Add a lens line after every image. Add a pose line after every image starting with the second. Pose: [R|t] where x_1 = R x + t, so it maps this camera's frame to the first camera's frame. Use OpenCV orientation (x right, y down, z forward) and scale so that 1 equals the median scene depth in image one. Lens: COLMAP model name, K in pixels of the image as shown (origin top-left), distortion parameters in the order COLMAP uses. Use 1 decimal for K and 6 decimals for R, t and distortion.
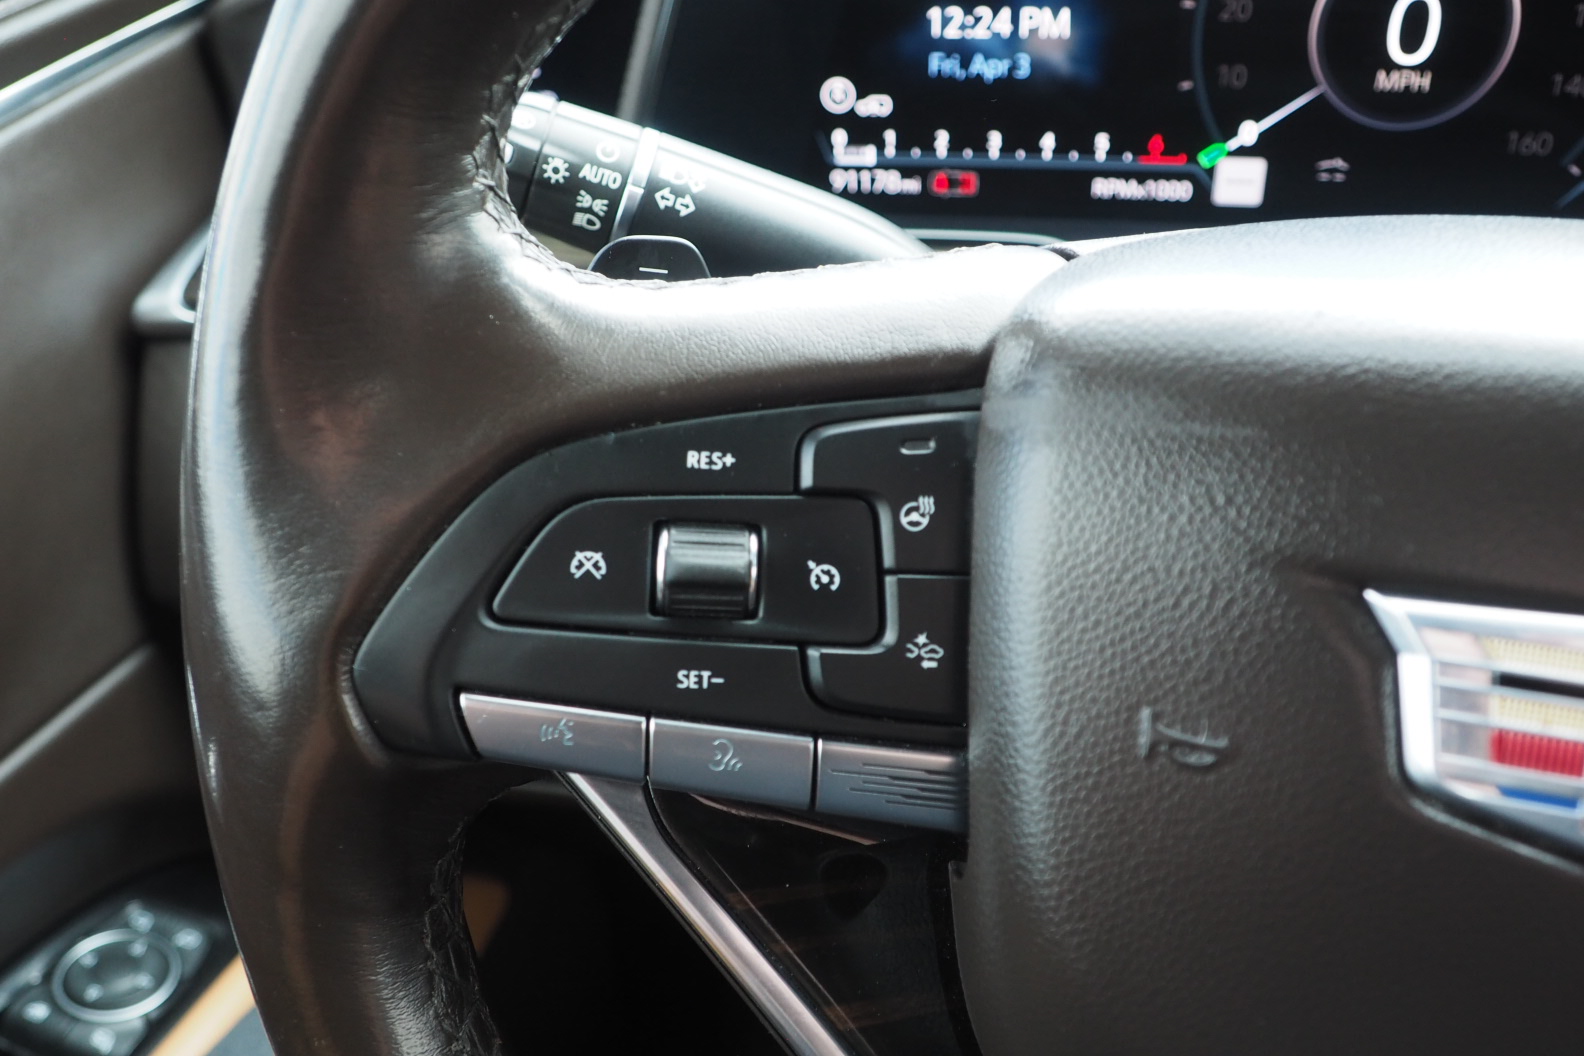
lens RADIAL K [[1335.2, 0, 790.4], [0, 1335.2, 527.3], [0, 0, 1]] dist [-0.035817, -0.007636]
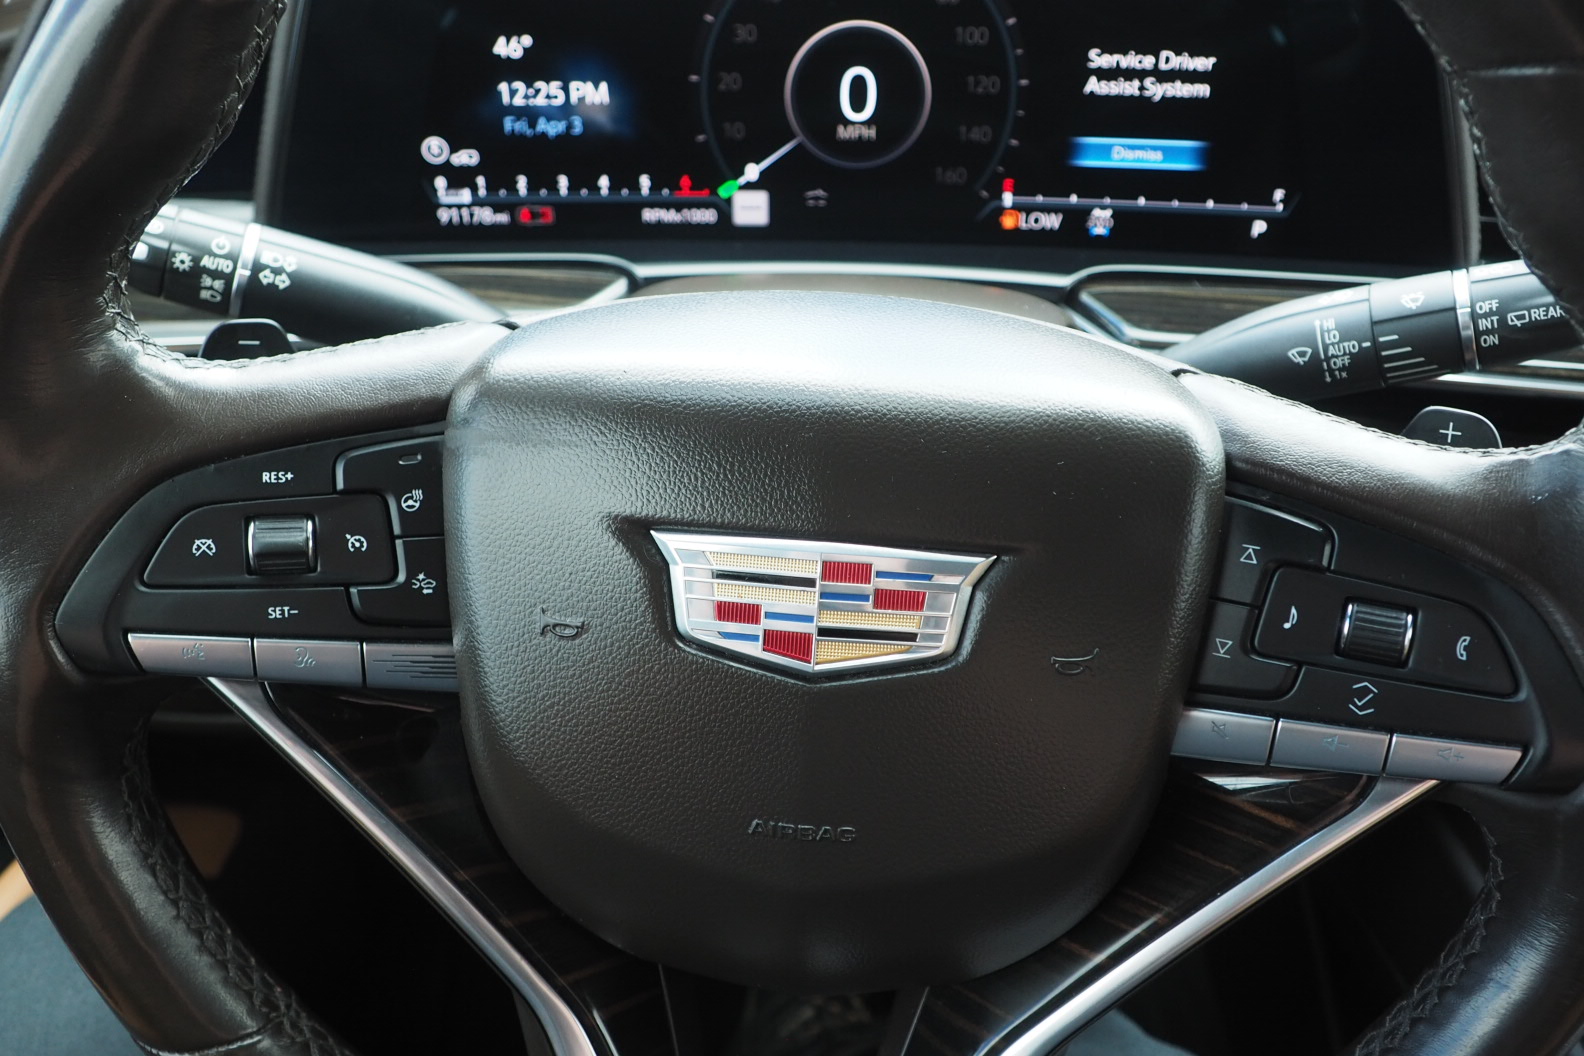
lens RADIAL K [[1335.2, 0, 792.9], [0, 1335.2, 529.7], [0, 0, 1]] dist [-0.035817, -0.007636]
pose [[0.982008, -0.076700, 0.172562, 0.252908], [0.067128, 0.995899, 0.060647, -0.039487], [-0.176506, -0.047972, 0.983130, -0.647126]]
